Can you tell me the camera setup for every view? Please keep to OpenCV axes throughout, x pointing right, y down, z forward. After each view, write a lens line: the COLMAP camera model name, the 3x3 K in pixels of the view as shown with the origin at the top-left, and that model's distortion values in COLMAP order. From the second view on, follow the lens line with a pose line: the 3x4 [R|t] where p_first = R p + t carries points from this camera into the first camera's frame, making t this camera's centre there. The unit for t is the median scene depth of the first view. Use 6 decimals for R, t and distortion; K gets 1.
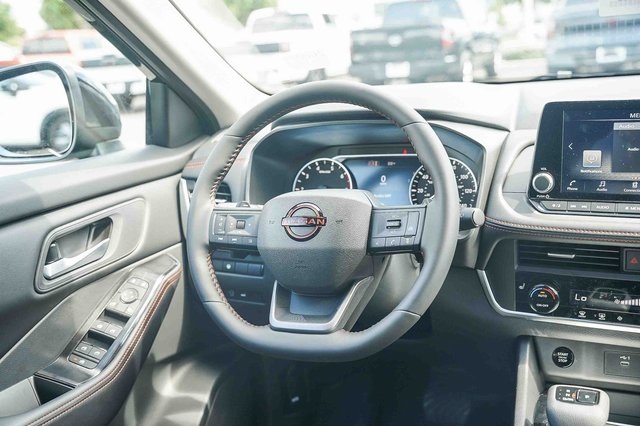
lens RADIAL K [[707.6, 0, 318.4], [0, 707.6, 212.5], [0, 0, 1]] dist [-0.019451, 0.000000]
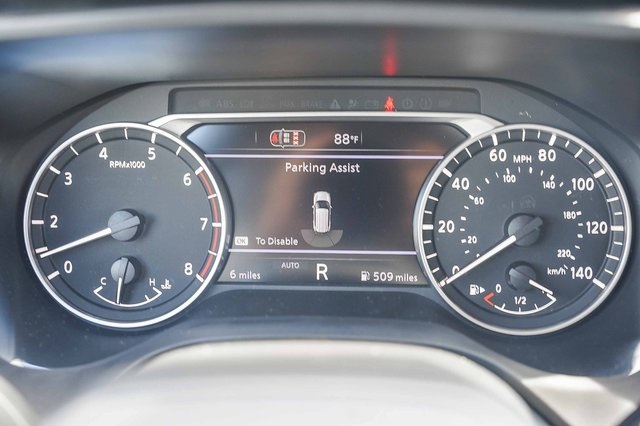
lens RADIAL K [[795.1, 0, 319.6], [0, 795.1, 213.2], [0, 0, 1]] dist [0.071739, 0.000000]
pose [[0.938928, -0.048084, 0.340739, -0.036759], [0.017368, 0.995549, 0.092632, -0.074173], [-0.343676, -0.081057, 0.935584, 0.695721]]
